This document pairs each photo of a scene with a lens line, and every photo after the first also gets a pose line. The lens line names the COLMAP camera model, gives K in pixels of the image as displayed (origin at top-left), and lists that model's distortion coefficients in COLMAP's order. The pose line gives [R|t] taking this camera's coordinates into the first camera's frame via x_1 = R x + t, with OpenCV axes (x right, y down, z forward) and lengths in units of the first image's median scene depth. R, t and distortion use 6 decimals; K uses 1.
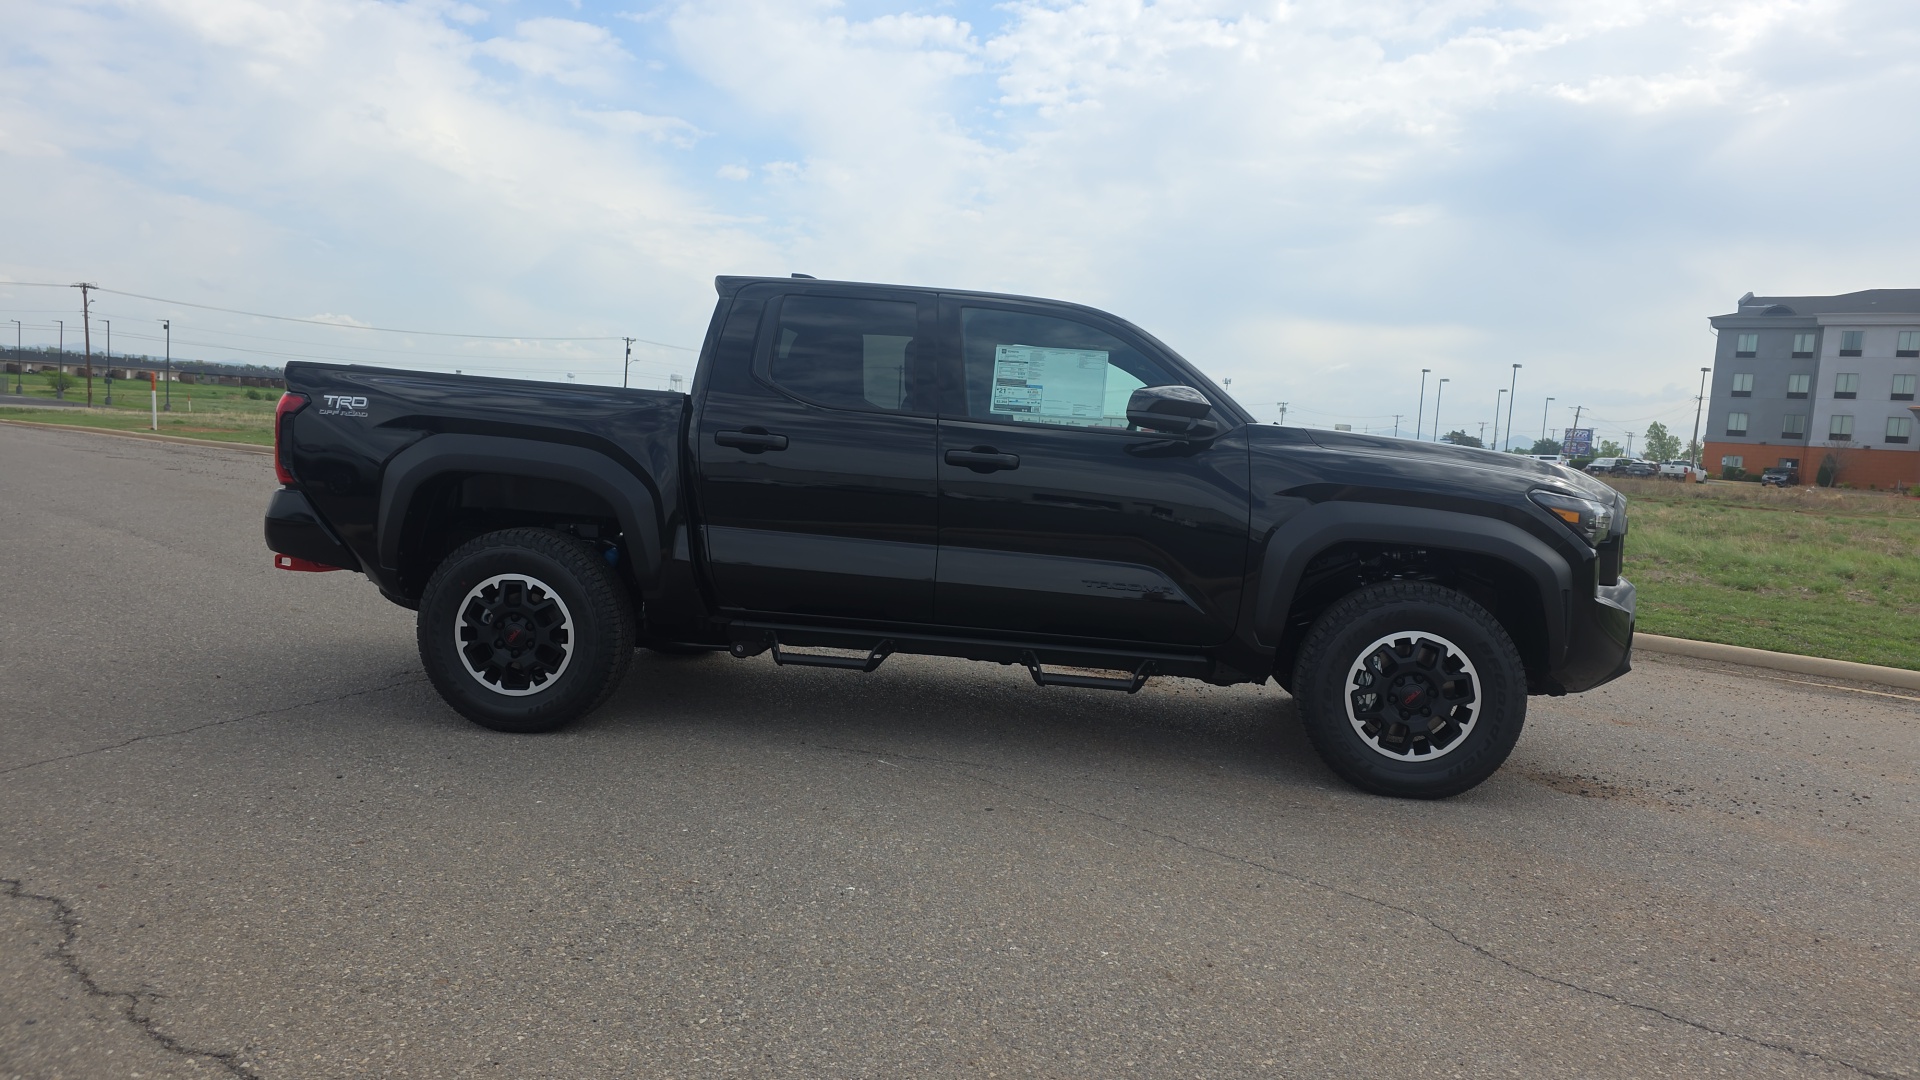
lens RADIAL K [[1358.0, 0, 957.2], [0, 1358.0, 620.5], [0, 0, 1]] dist [0.034781, -0.002929]
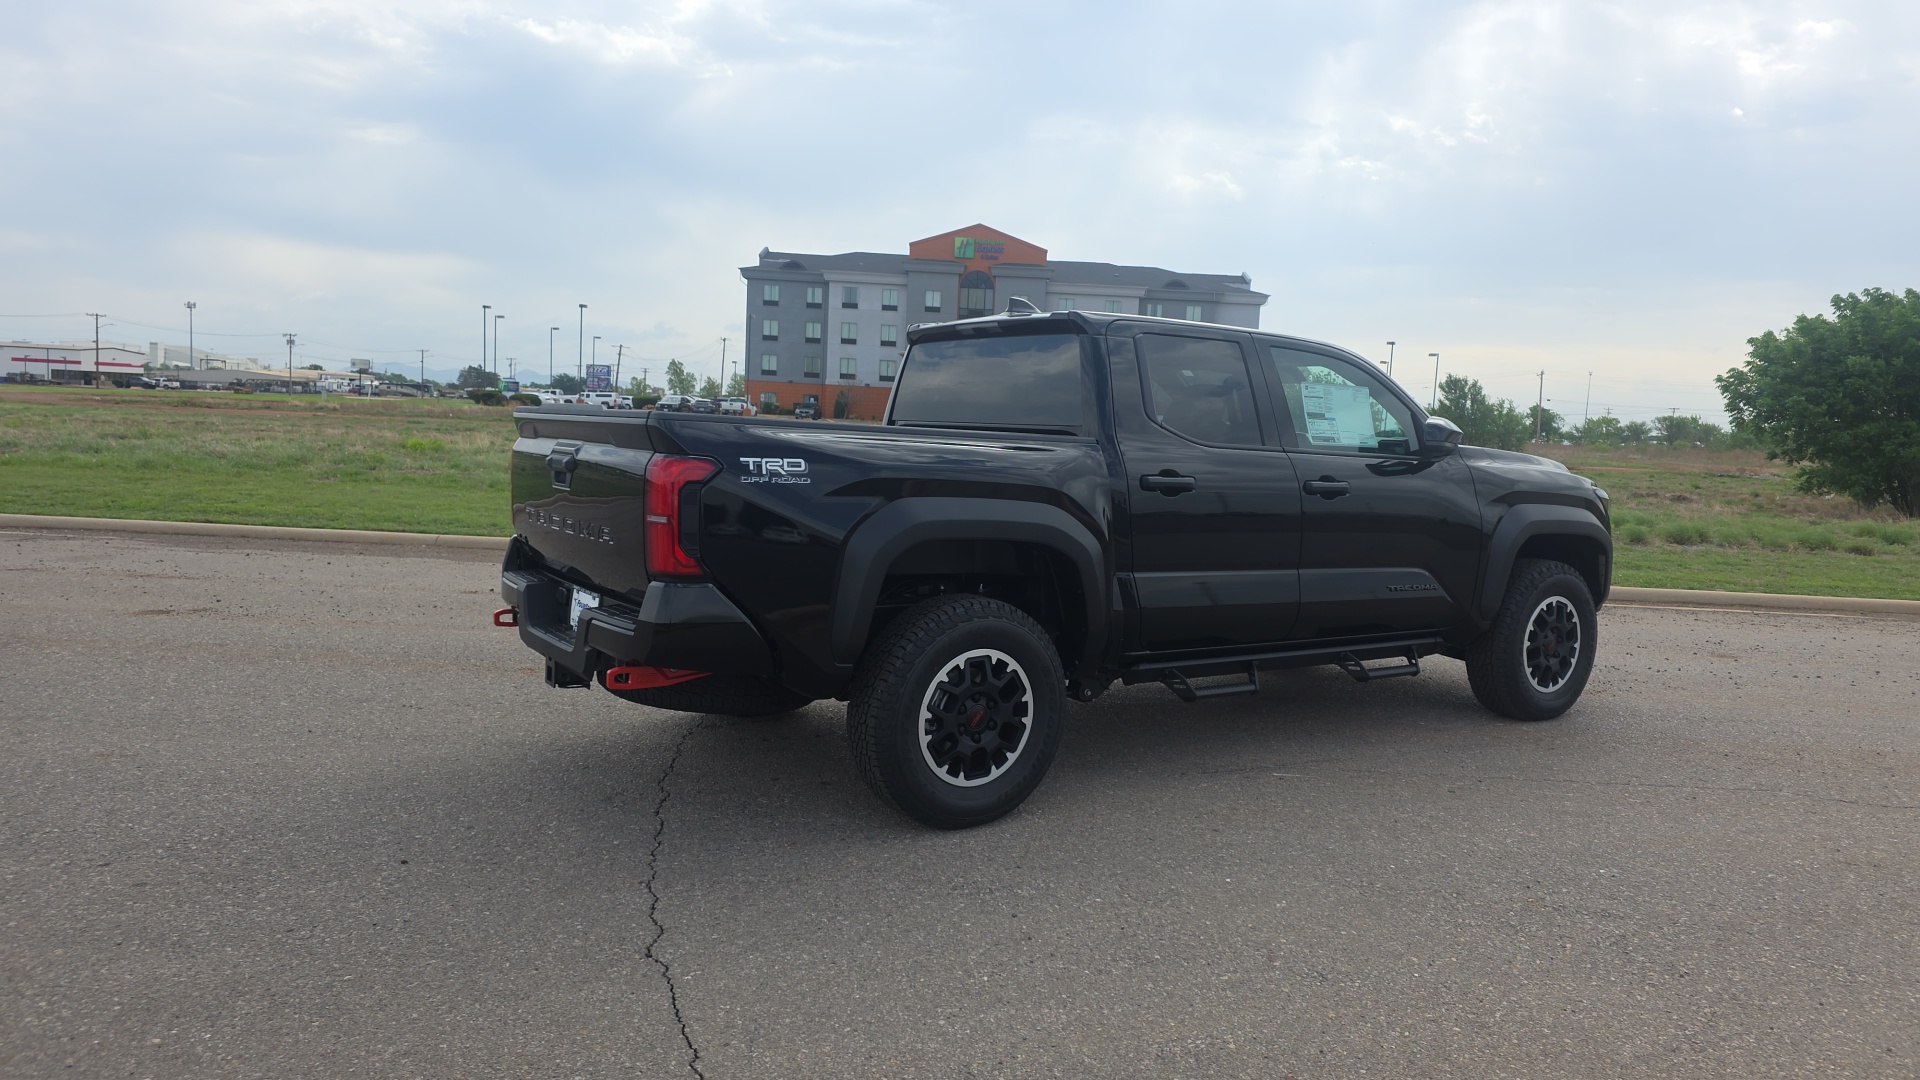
lens RADIAL K [[1399.6, 0, 963.3], [0, 1399.6, 581.7], [0, 0, 1]] dist [0.128818, -0.201221]
pose [[0.730765, -0.111169, 0.673516, -0.121738], [0.098088, 0.993512, 0.057561, -0.017003], [-0.675545, 0.024000, 0.736928, 0.043126]]
